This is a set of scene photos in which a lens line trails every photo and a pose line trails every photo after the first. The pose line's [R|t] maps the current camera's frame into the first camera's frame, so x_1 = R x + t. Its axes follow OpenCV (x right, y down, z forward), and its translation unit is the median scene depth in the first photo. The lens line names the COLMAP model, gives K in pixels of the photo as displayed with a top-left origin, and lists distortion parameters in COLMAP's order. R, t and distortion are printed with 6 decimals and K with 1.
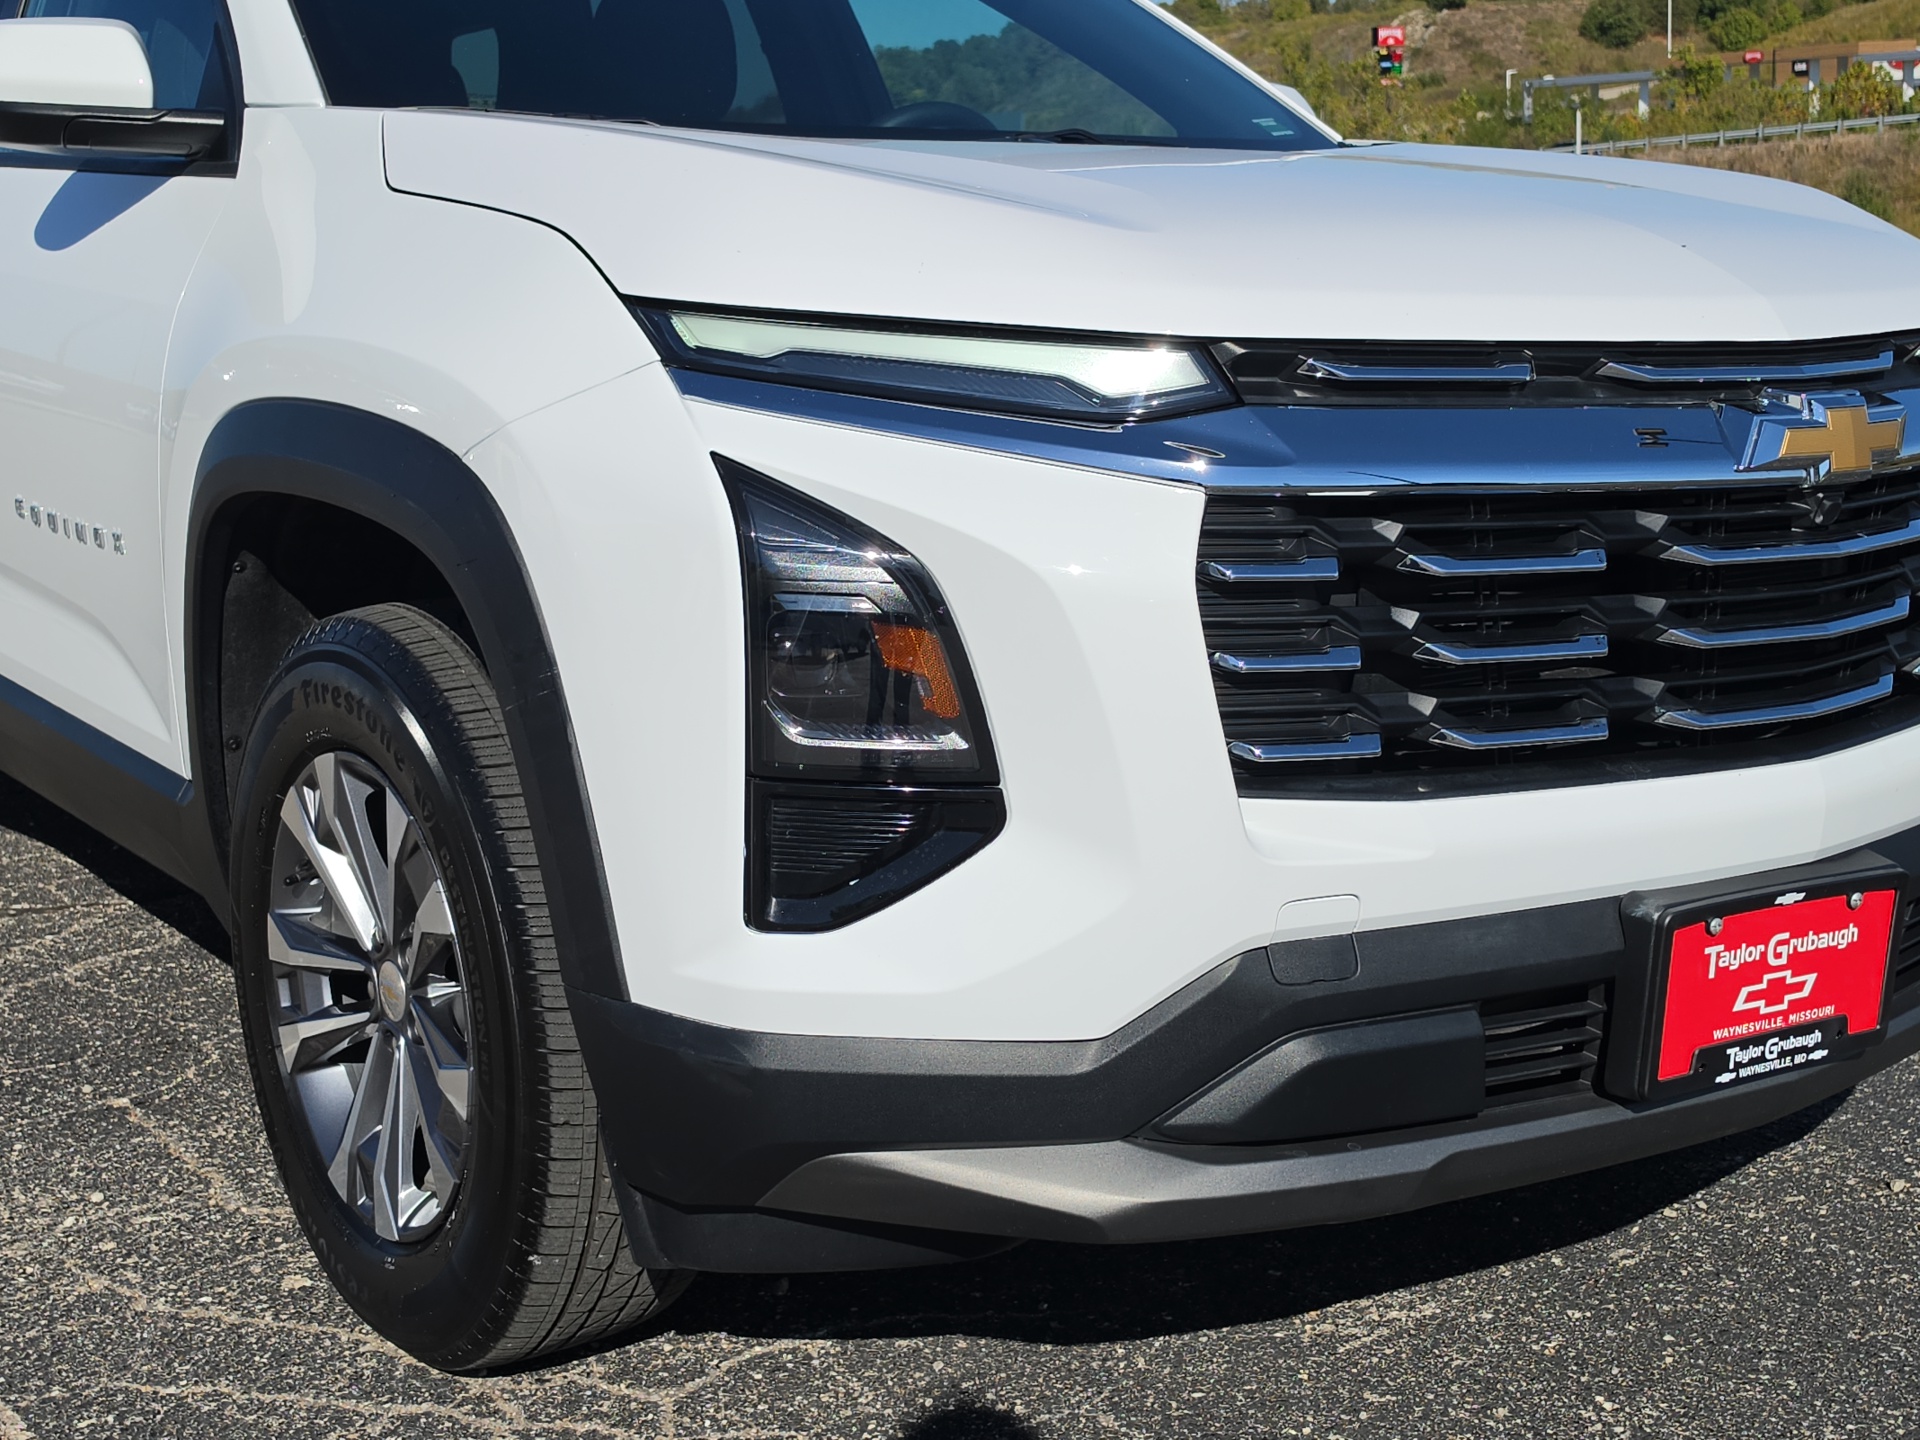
lens RADIAL K [[2408.5, 0, 960.0], [0, 2408.5, 720.0], [0, 0, 1]] dist [-0.011192, -0.008515]
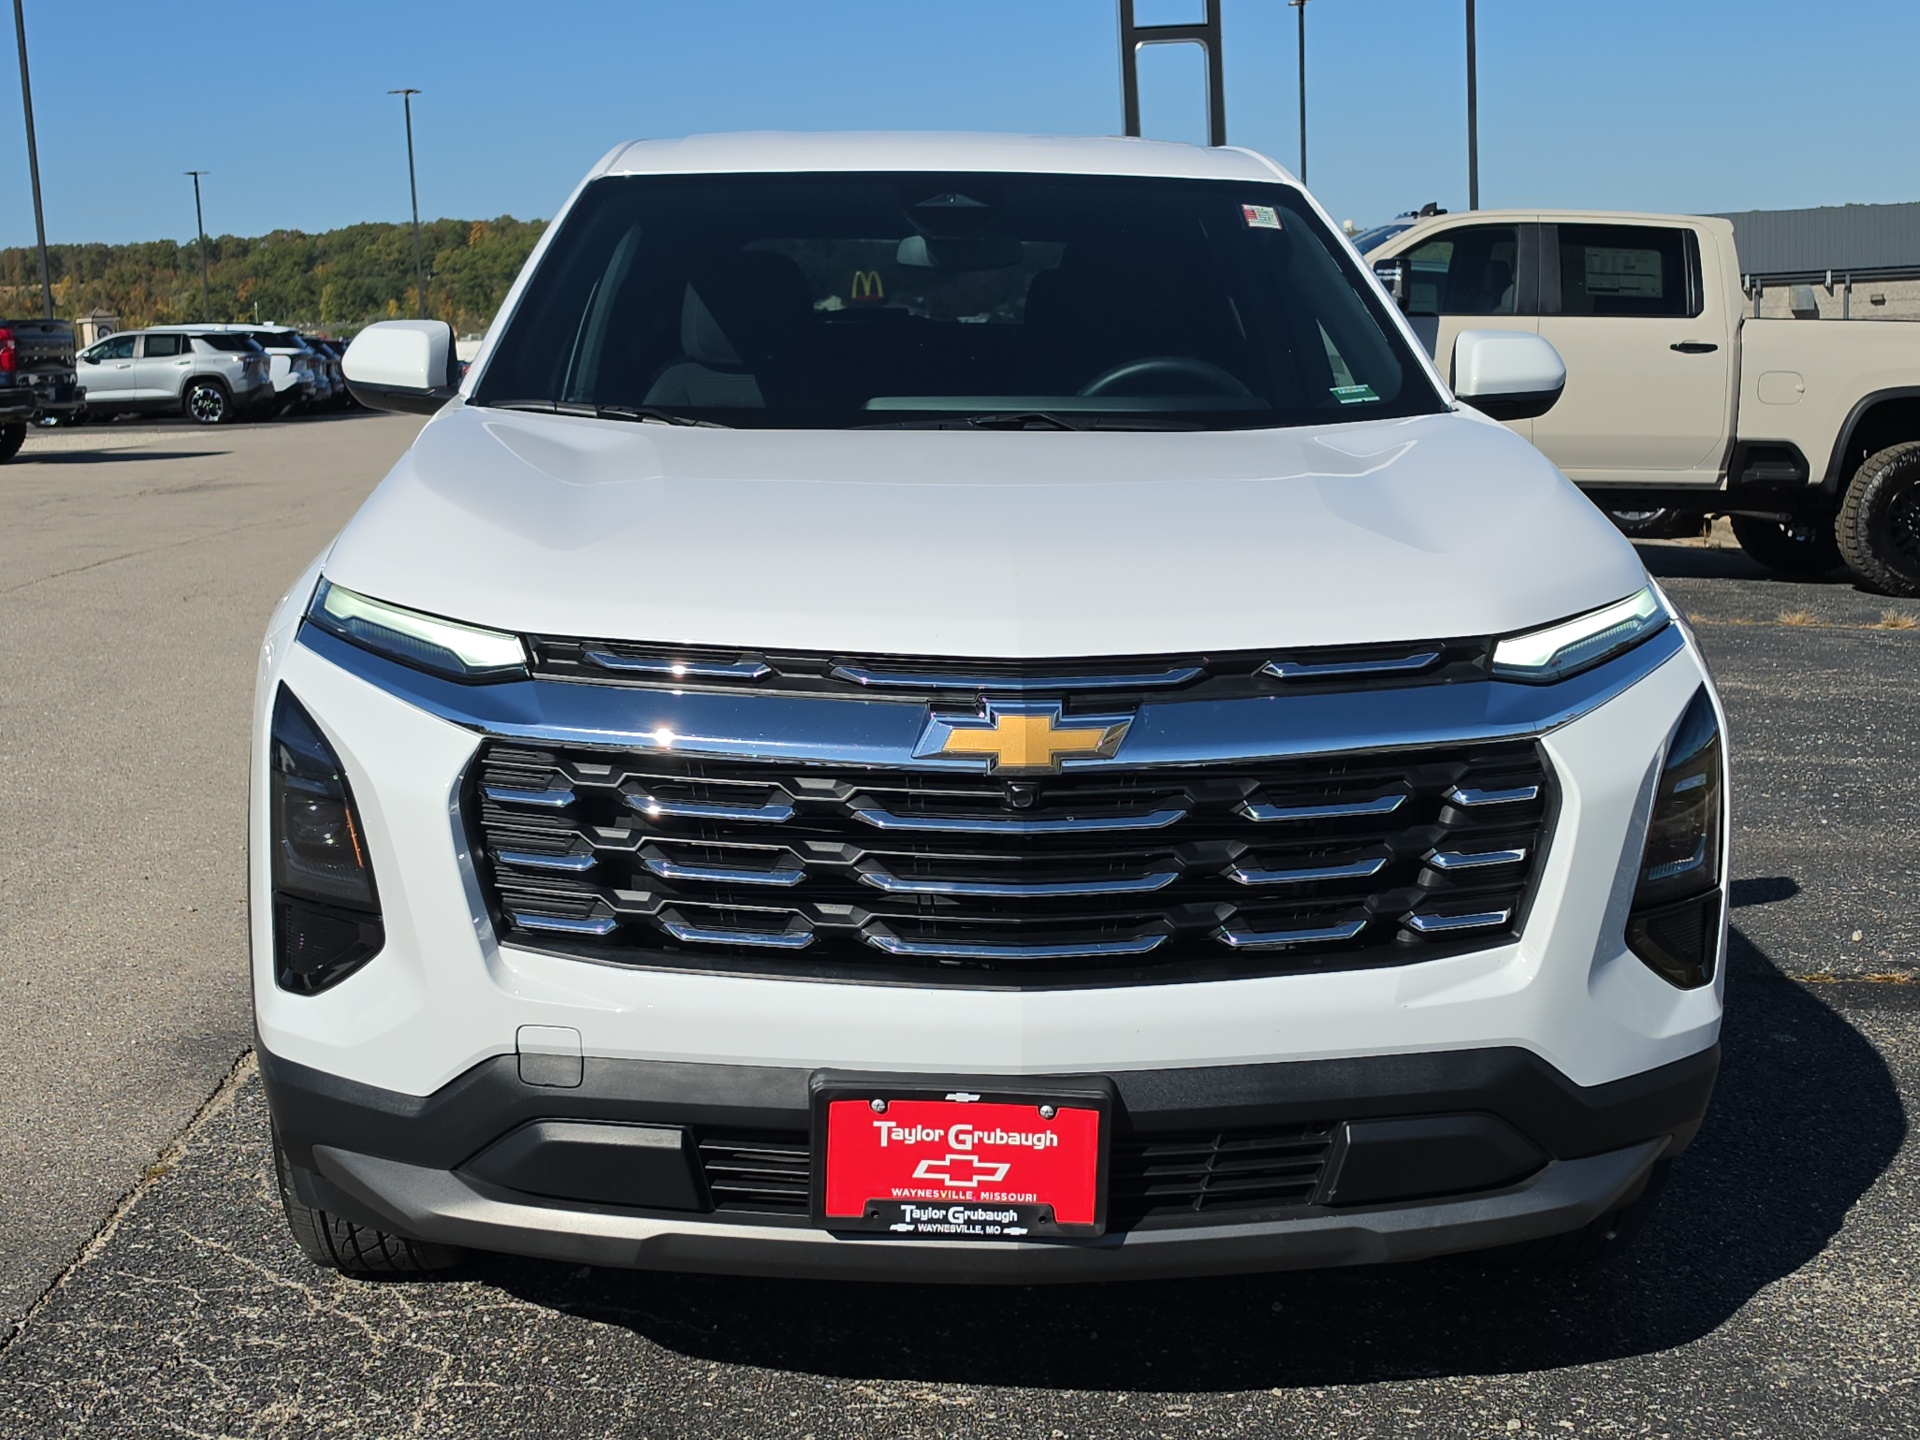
lens RADIAL K [[2484.3, 0, 960.0], [0, 2484.3, 720.0], [0, 0, 1]] dist [-0.020596, 0.057571]
pose [[0.834477, 0.094658, -0.542851, 1.014645], [-0.113965, 0.993483, -0.001953, -0.117659], [0.539128, 0.063496, 0.839827, -0.105043]]
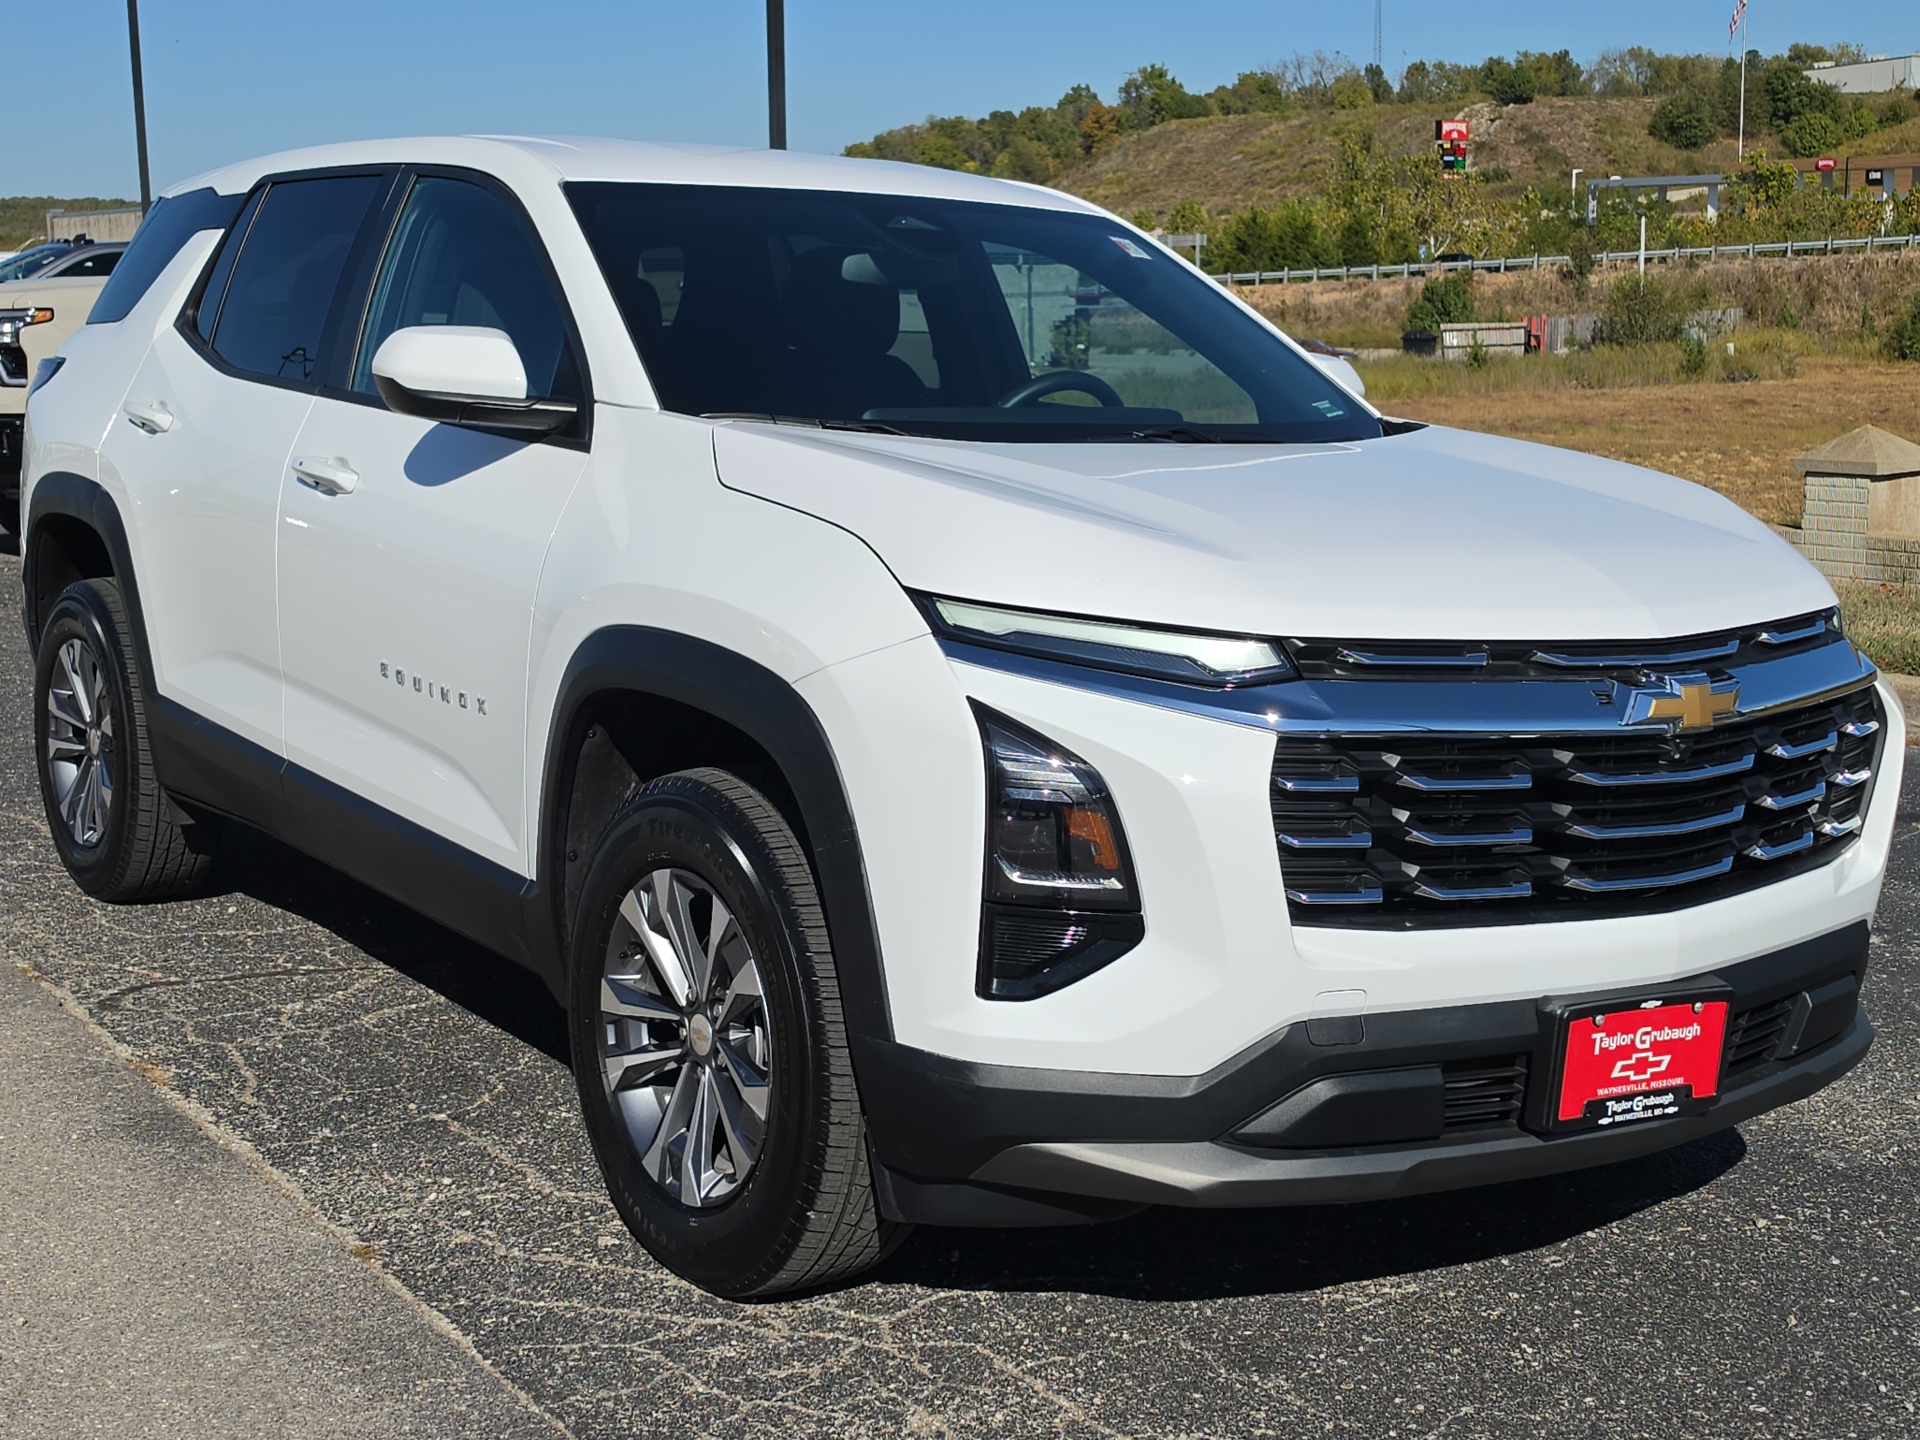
lens RADIAL K [[2484.3, 0, 960.0], [0, 2484.3, 720.0], [0, 0, 1]] dist [-0.020596, 0.057571]
pose [[0.999259, 0.036245, -0.012930, -0.076498], [-0.036704, 0.998635, -0.037173, -0.030463], [0.011565, 0.037620, 0.999225, -0.569435]]
